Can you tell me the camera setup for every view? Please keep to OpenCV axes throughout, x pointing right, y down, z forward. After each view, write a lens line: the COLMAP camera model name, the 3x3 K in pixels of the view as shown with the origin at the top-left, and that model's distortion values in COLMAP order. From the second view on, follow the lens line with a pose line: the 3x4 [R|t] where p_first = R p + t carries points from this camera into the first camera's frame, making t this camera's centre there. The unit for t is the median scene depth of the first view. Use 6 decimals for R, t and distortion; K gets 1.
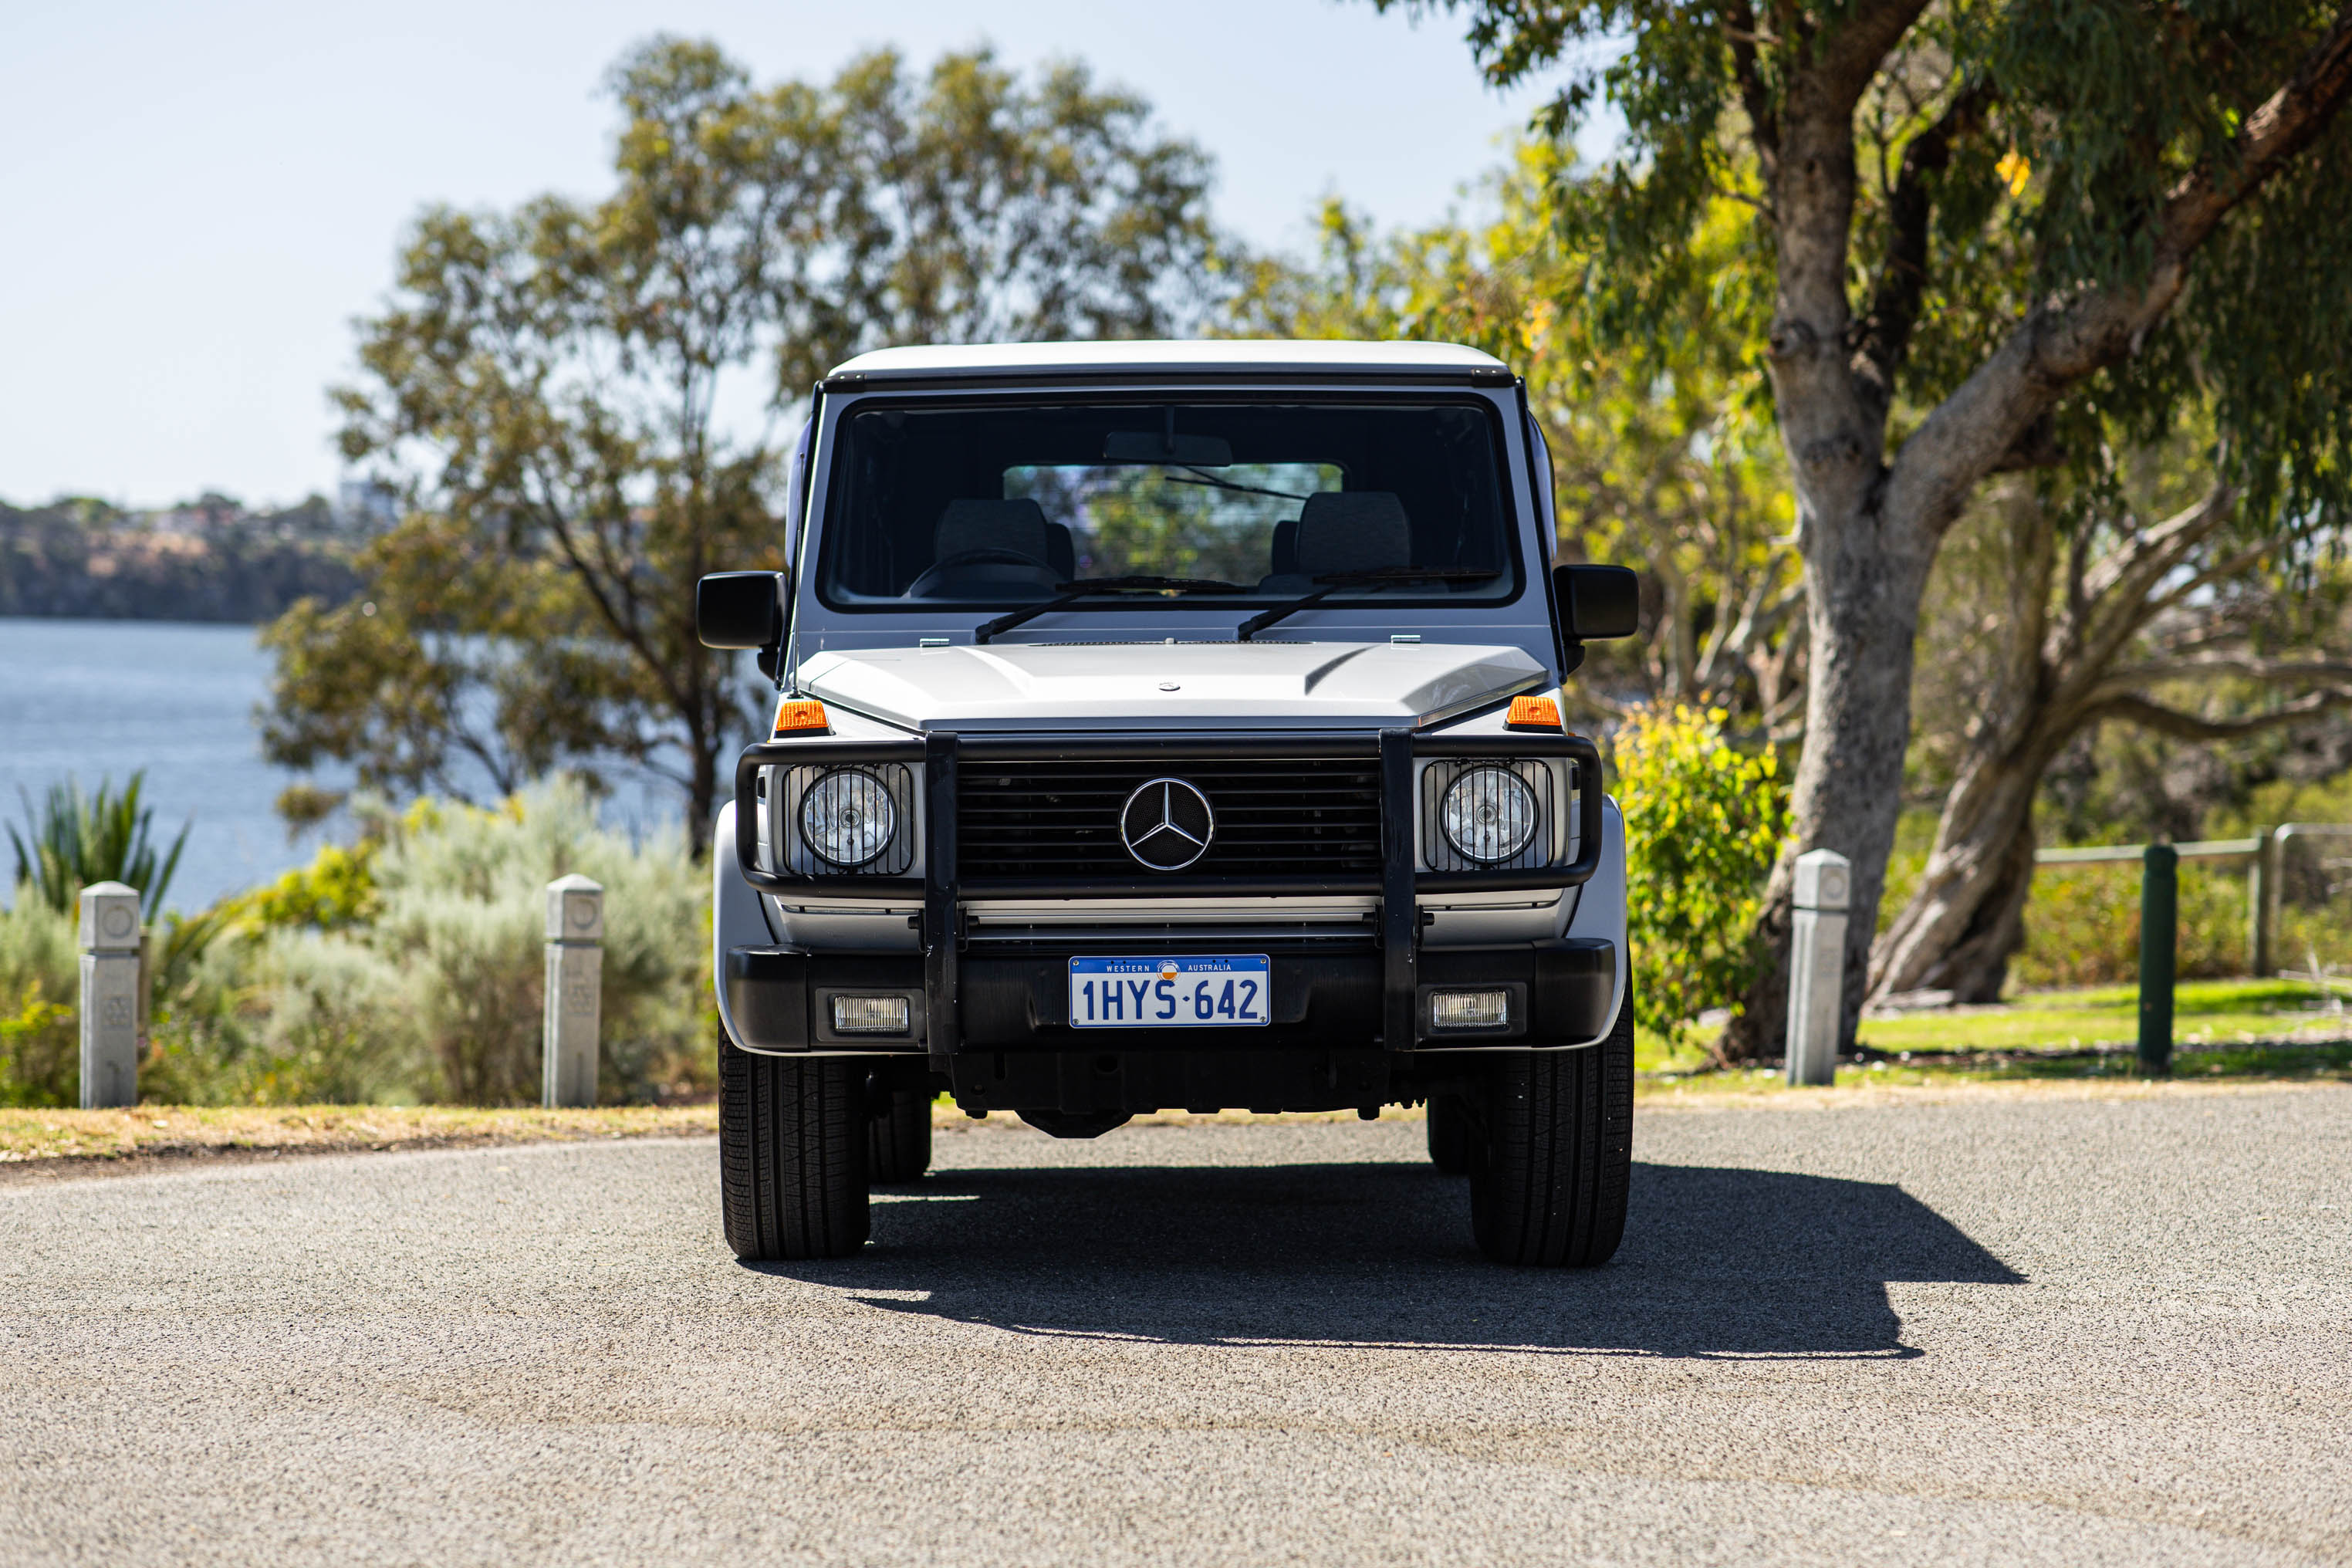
lens RADIAL K [[5675.8, 0, 1175.3], [0, 5675.8, 782.3], [0, 0, 1]] dist [-0.047466, 0.396580]
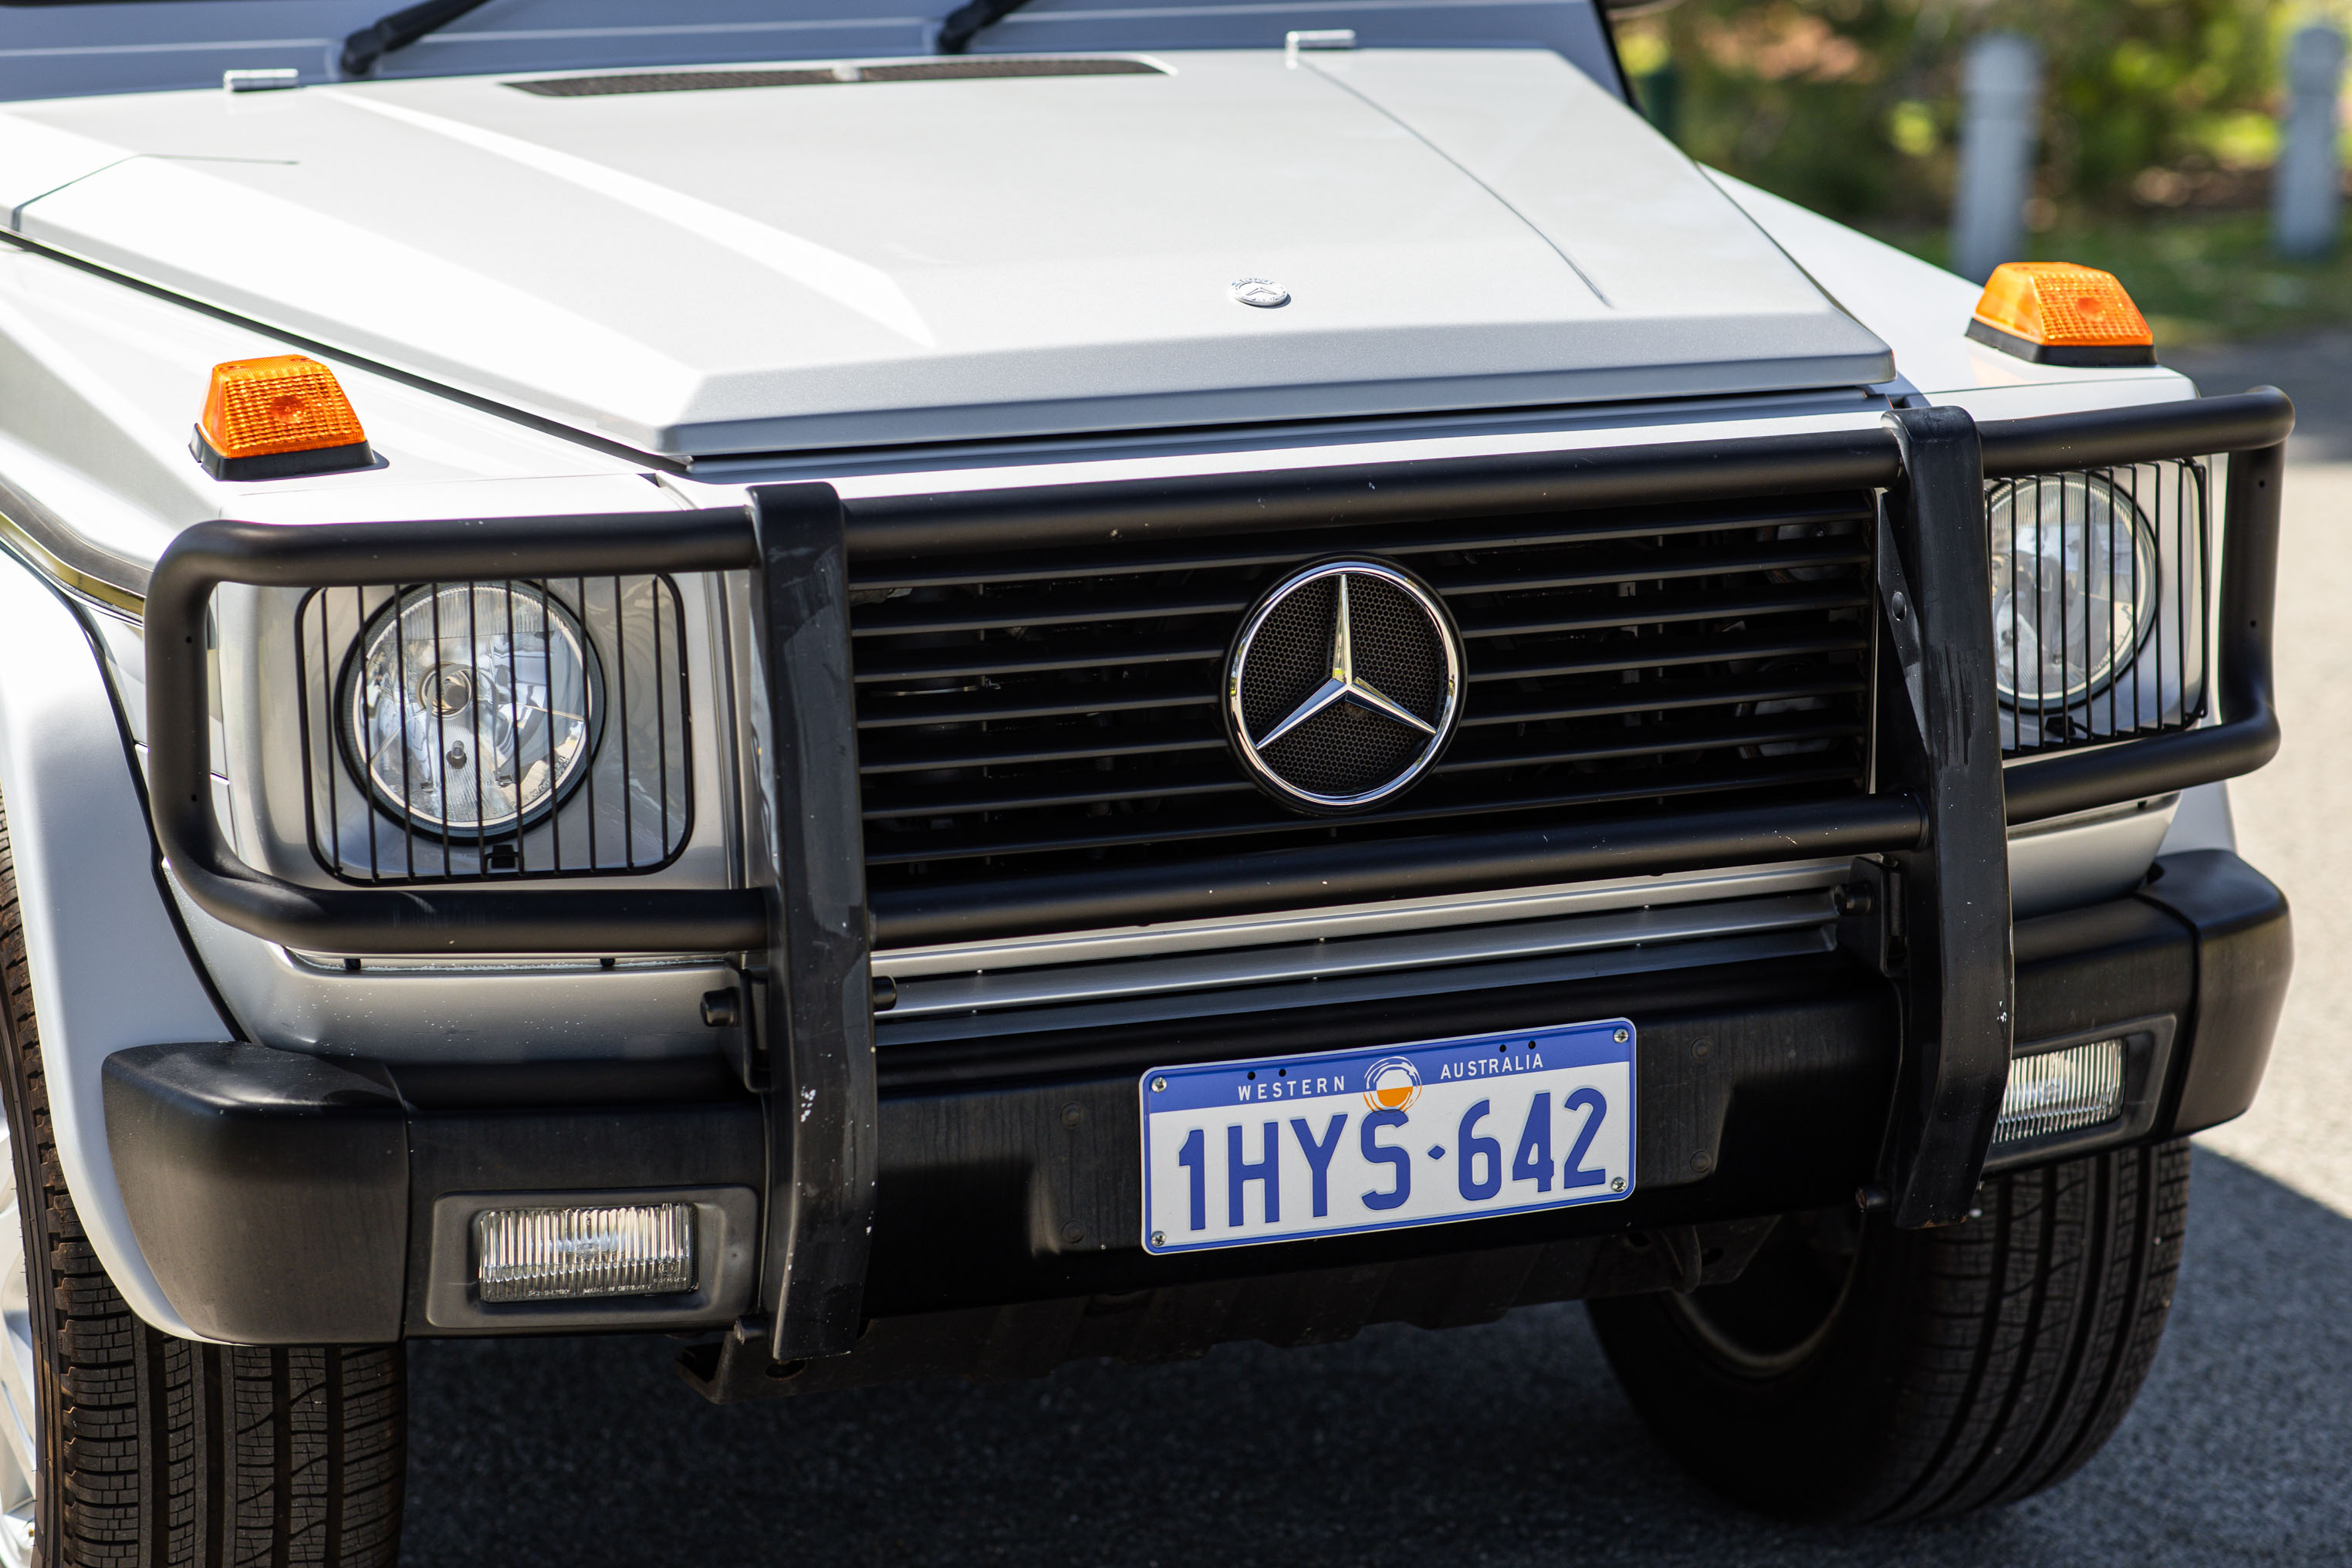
lens RADIAL K [[5675.8, 0, 1175.3], [0, 5675.8, 782.3], [0, 0, 1]] dist [-0.047466, 0.396580]
pose [[0.939865, -0.071718, 0.333932, -0.138610], [0.012737, 0.984385, 0.175569, -0.052556], [-0.341309, -0.160758, 0.926102, 0.660214]]
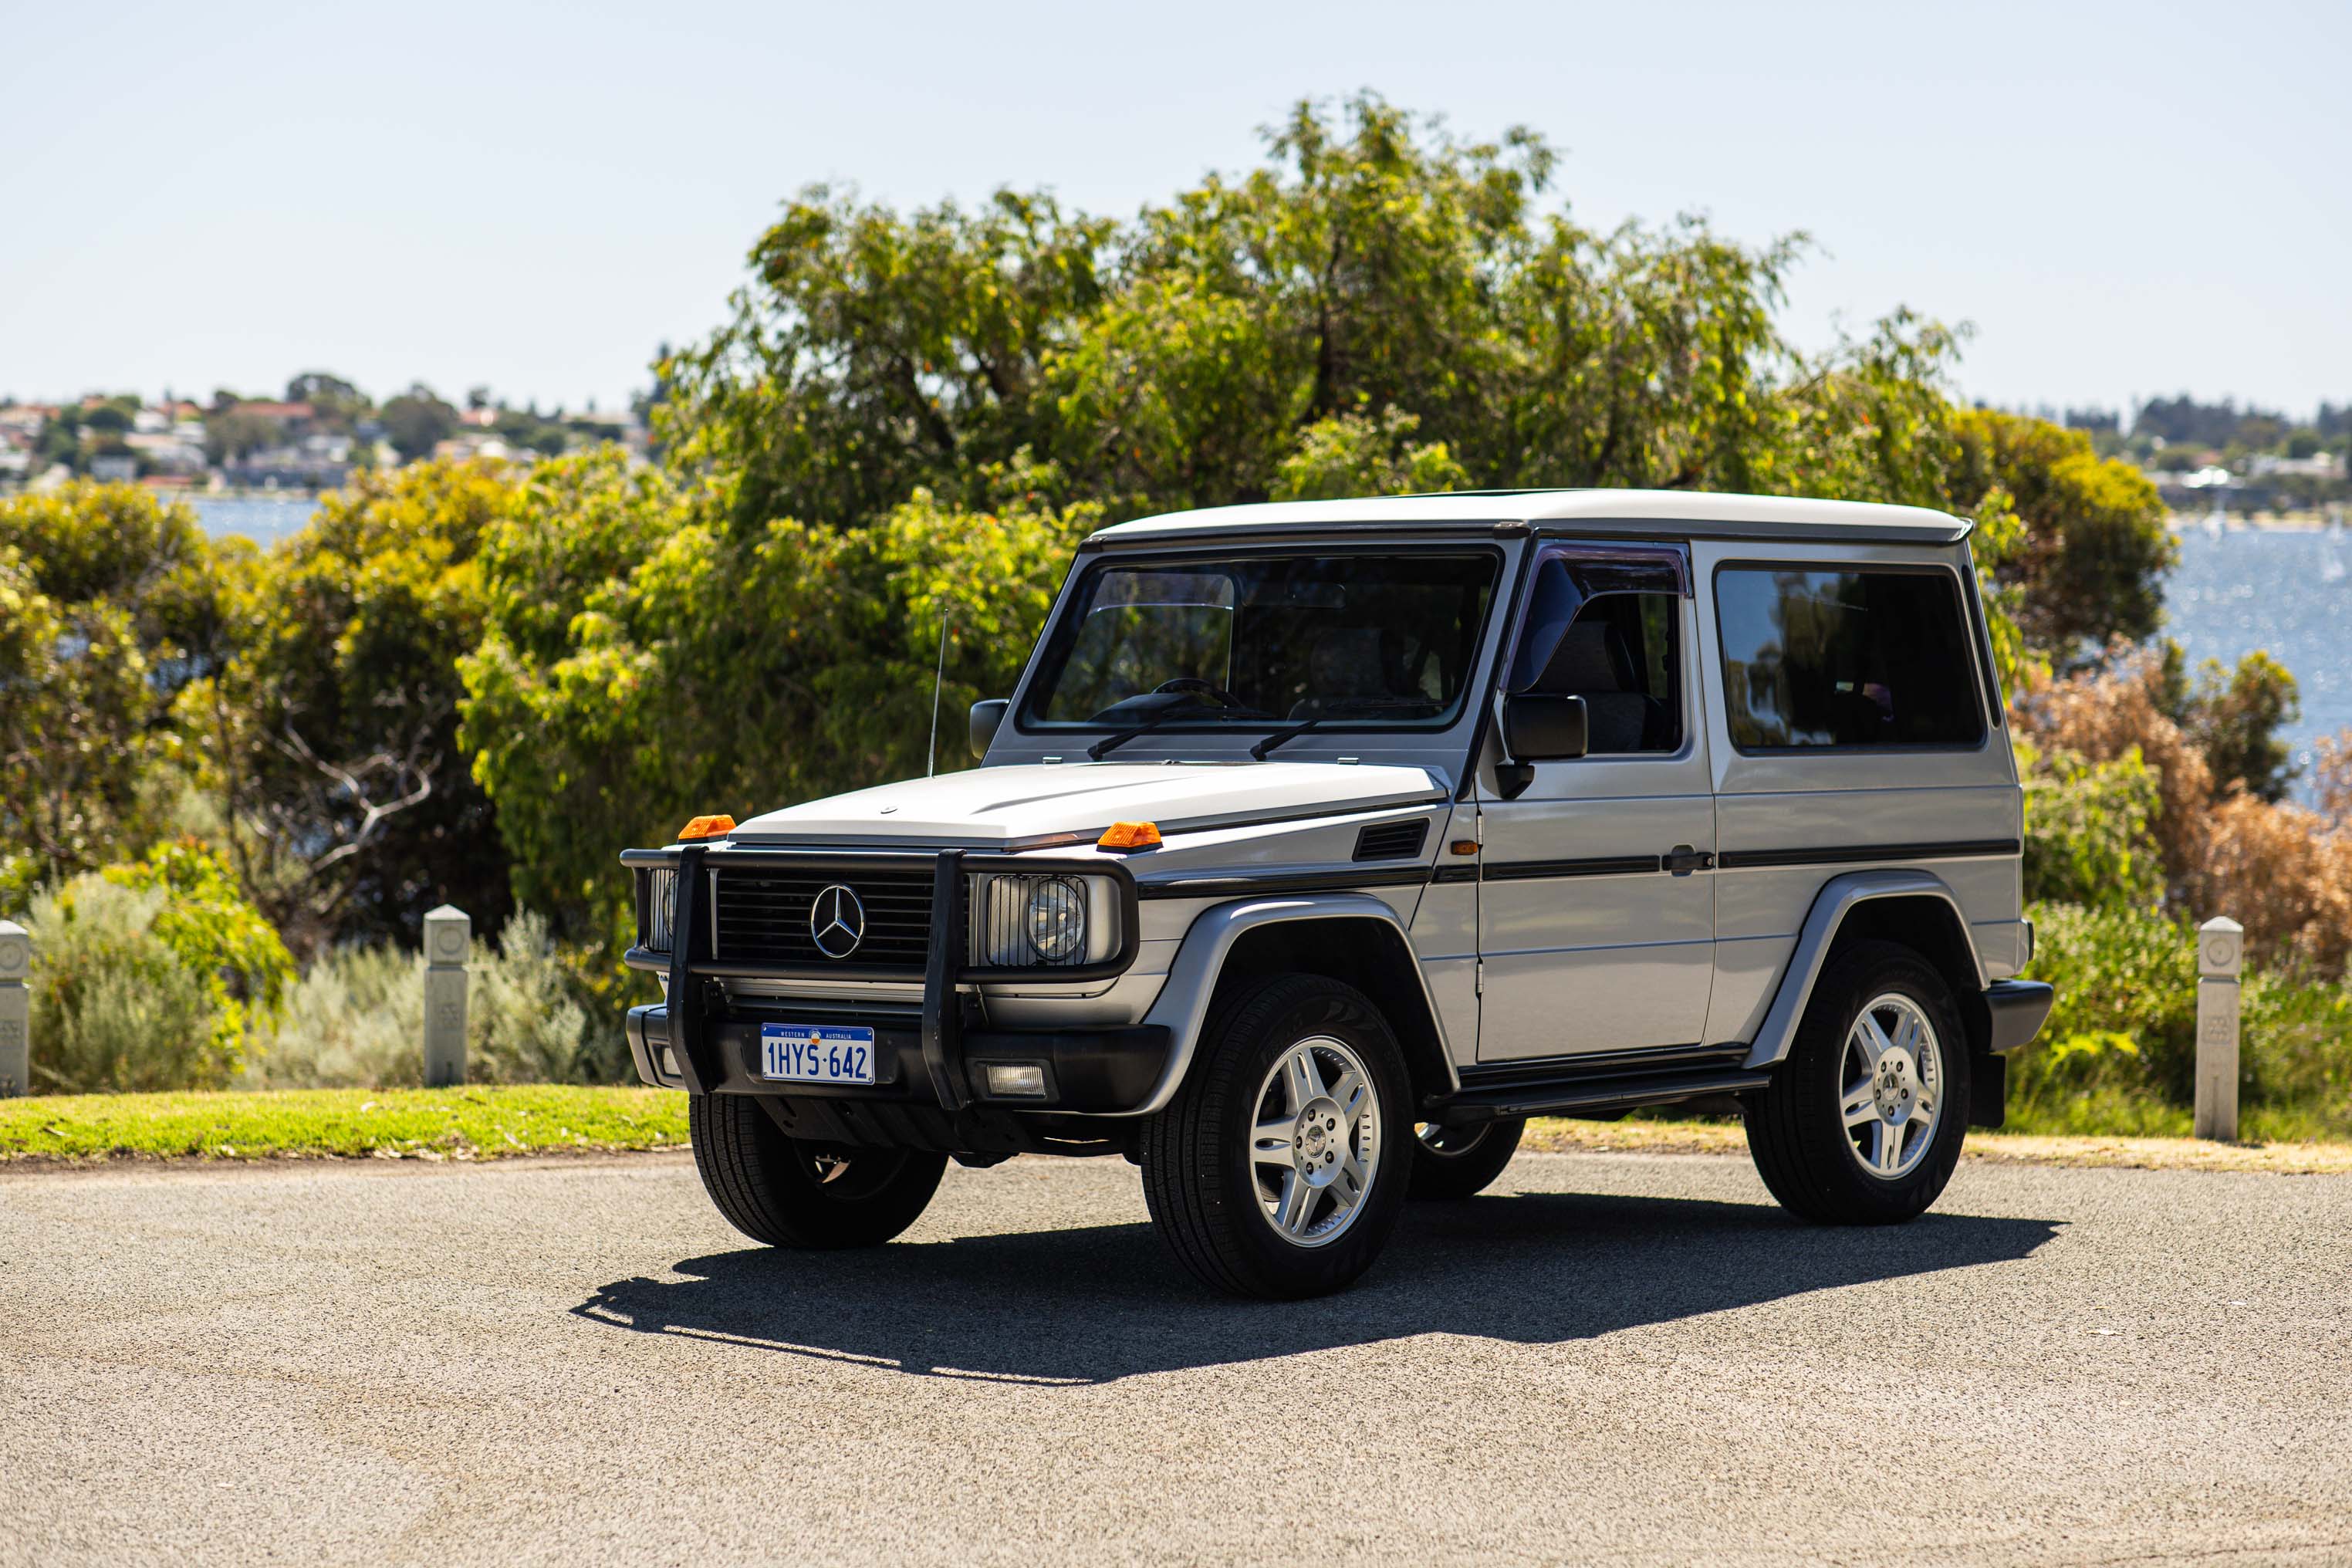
lens RADIAL K [[5675.8, 0, 1175.3], [0, 5675.8, 782.3], [0, 0, 1]] dist [-0.047466, 0.396580]
pose [[0.750048, 0.011482, -0.661284, 0.895258], [-0.004757, 0.999917, 0.011966, -0.039232], [0.661367, -0.005829, 0.750040, 0.104064]]
